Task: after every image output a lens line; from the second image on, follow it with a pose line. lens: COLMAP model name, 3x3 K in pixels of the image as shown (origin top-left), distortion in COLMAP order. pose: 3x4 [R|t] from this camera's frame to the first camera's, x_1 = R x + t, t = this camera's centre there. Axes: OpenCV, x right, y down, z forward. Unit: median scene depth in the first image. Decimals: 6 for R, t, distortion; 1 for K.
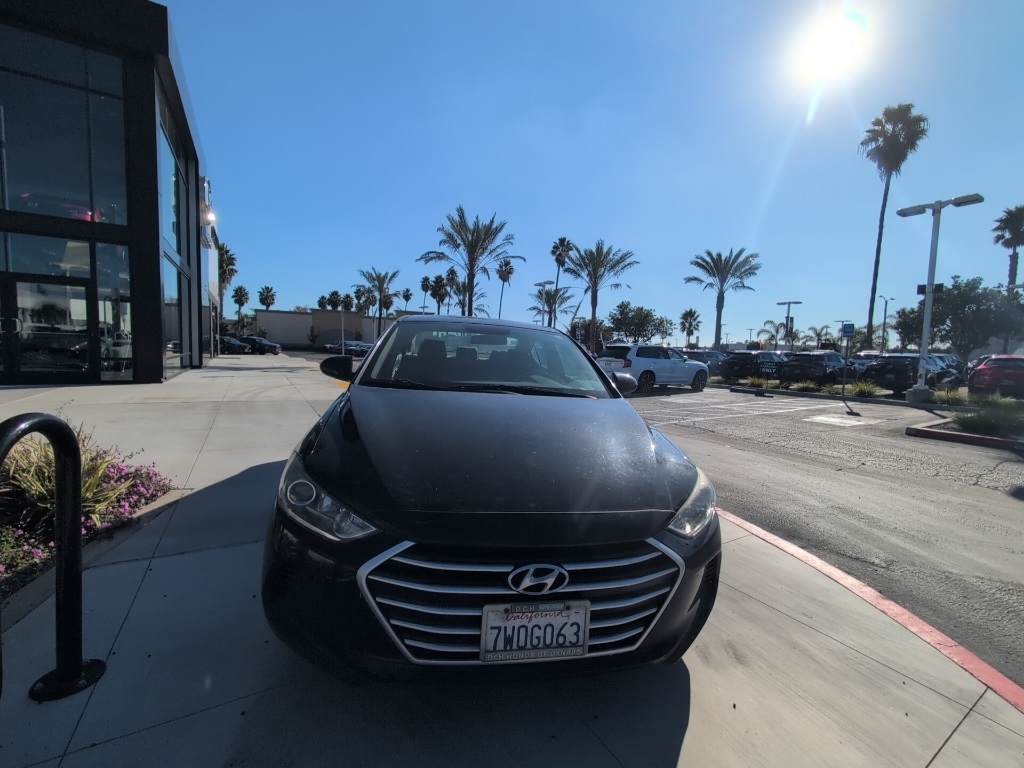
lens RADIAL K [[433.2, 0, 515.2], [0, 433.2, 384.6], [0, 0, 1]] dist [-0.000637, 0.000342]
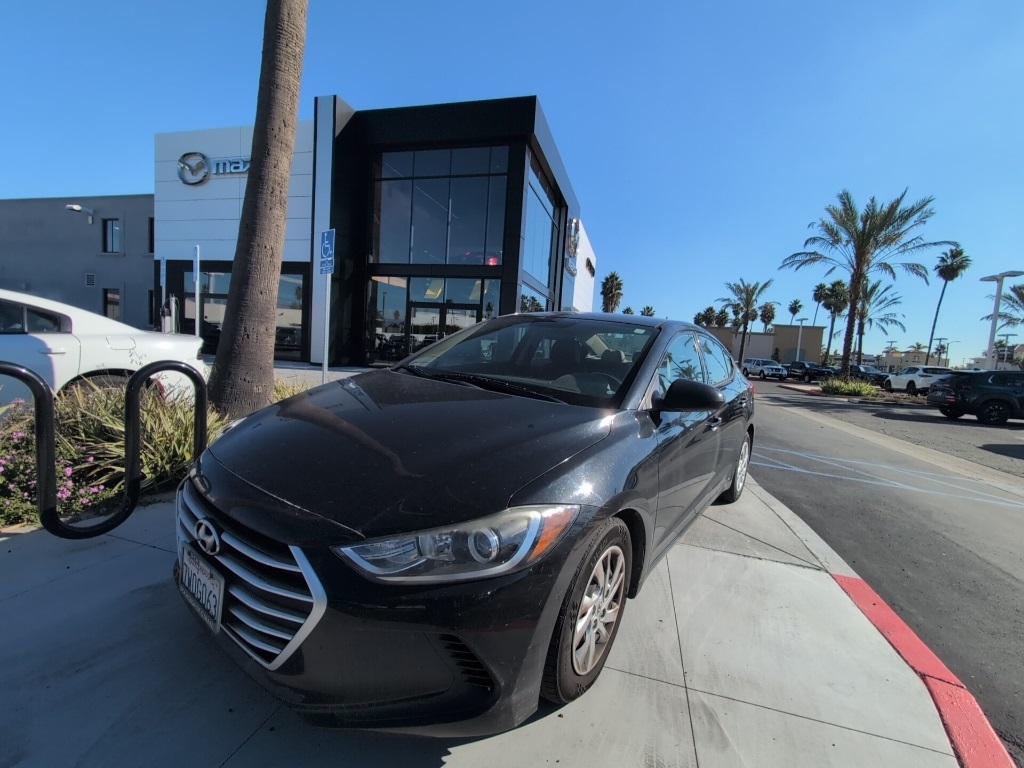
lens RADIAL K [[433.2, 0, 515.1], [0, 433.2, 385.1], [0, 0, 1]] dist [-0.000637, 0.000342]
pose [[0.684816, 0.075216, -0.724824, 0.043669], [-0.101767, 0.994783, 0.007081, 0.000250], [0.721575, 0.068914, 0.688898, 0.027095]]
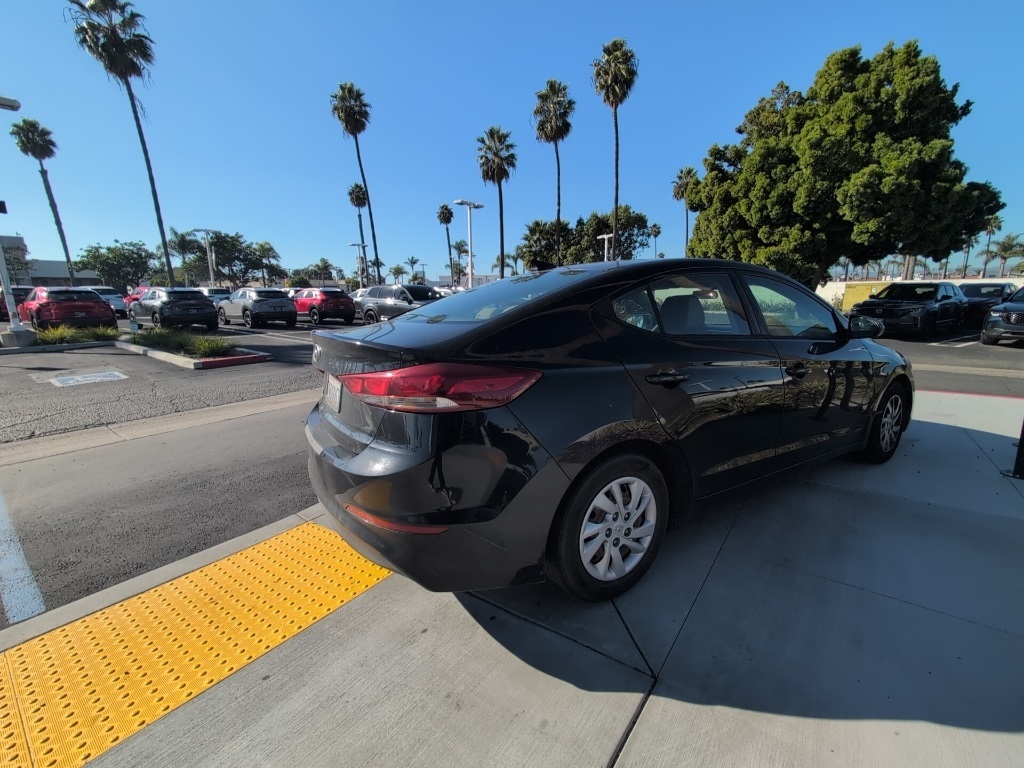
lens RADIAL K [[433.2, 0, 513.8], [0, 433.2, 385.4], [0, 0, 1]] dist [-0.000637, 0.000342]
pose [[-0.372997, -0.223469, 0.900519, -0.075492], [0.067338, 0.961483, 0.266489, -0.017125], [-0.925386, 0.160039, -0.343582, 0.154015]]
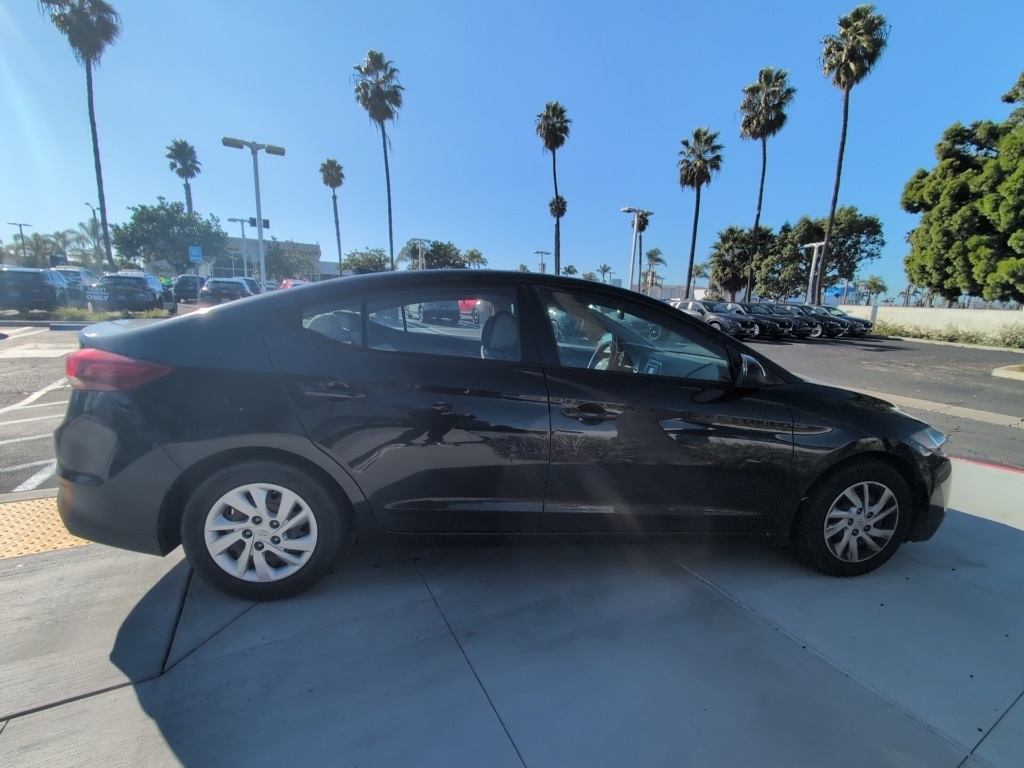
lens RADIAL K [[433.2, 0, 514.5], [0, 433.2, 385.7], [0, 0, 1]] dist [-0.000637, 0.000342]
pose [[0.049616, -0.230646, 0.971772, -0.082006], [0.035587, 0.972761, 0.229064, -0.014402], [-0.998134, 0.023217, 0.056472, 0.097855]]
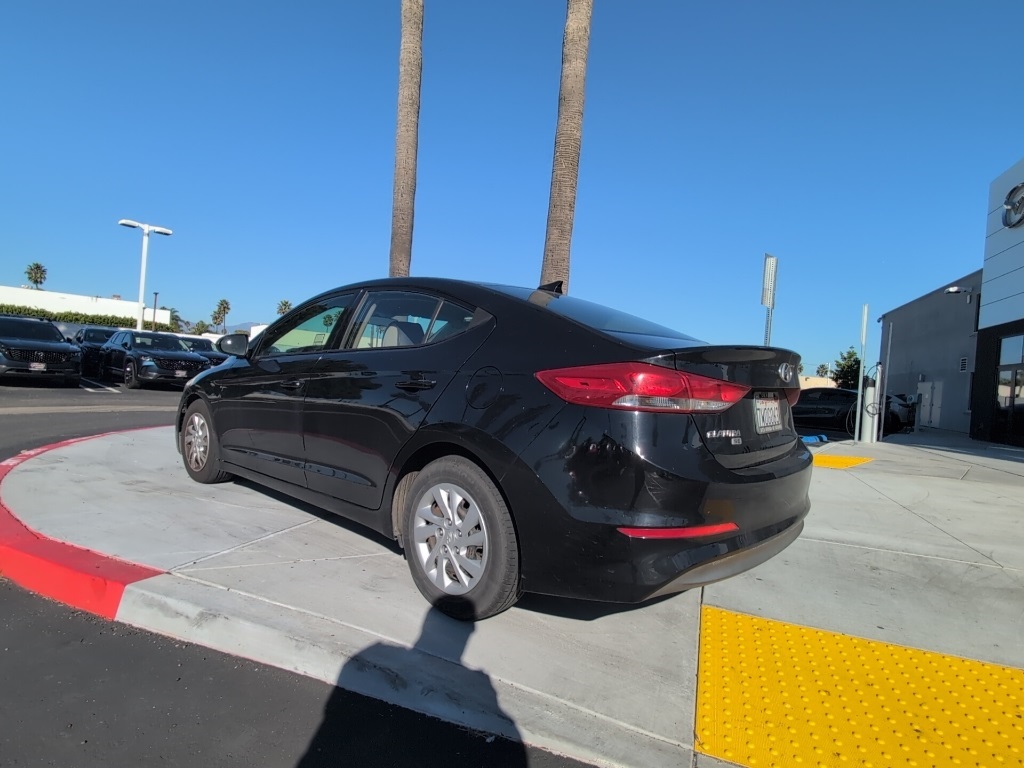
lens RADIAL K [[538.8, 0, 514.5], [0, 538.8, 386.7], [0, 0, 1]] dist [0.000563, -0.001244]
pose [[-0.777617, -0.085003, -0.622966, 0.040125], [-0.152800, 0.986663, 0.056103, -0.005931], [0.609889, 0.138816, -0.780234, 0.185628]]
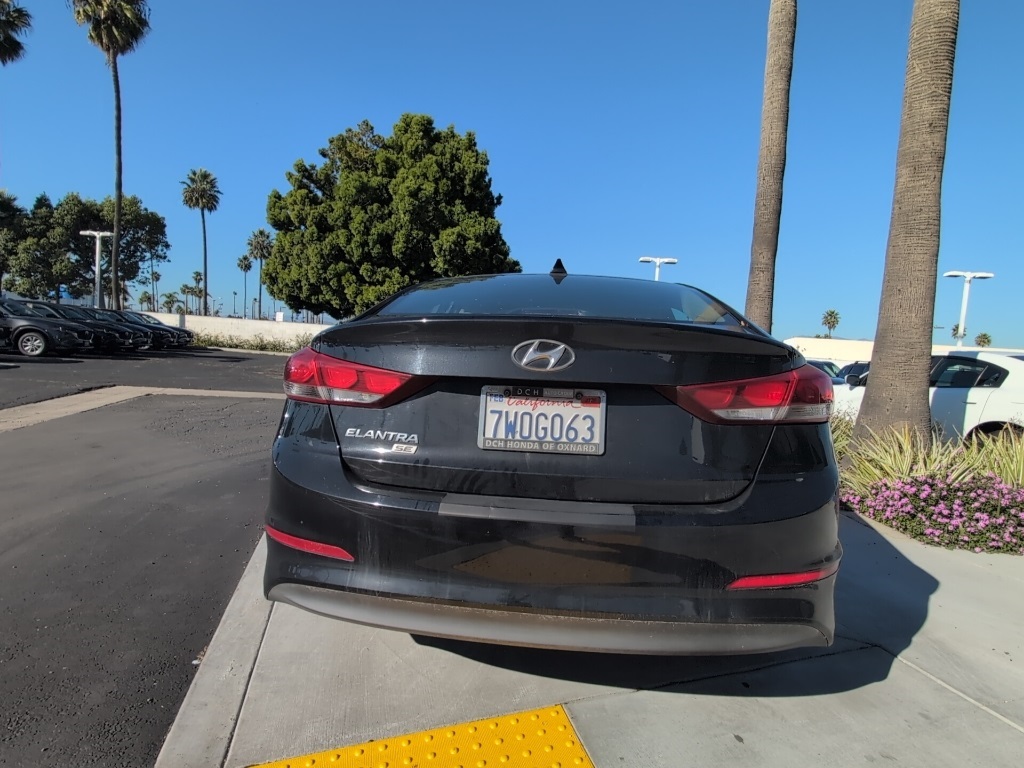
lens RADIAL K [[538.8, 0, 514.2], [0, 538.8, 386.8], [0, 0, 1]] dist [0.000563, -0.001244]
pose [[-0.956979, -0.118868, 0.264690, -0.027139], [-0.080935, 0.985382, 0.149903, -0.011808], [-0.278639, 0.122031, -0.952611, 0.192417]]
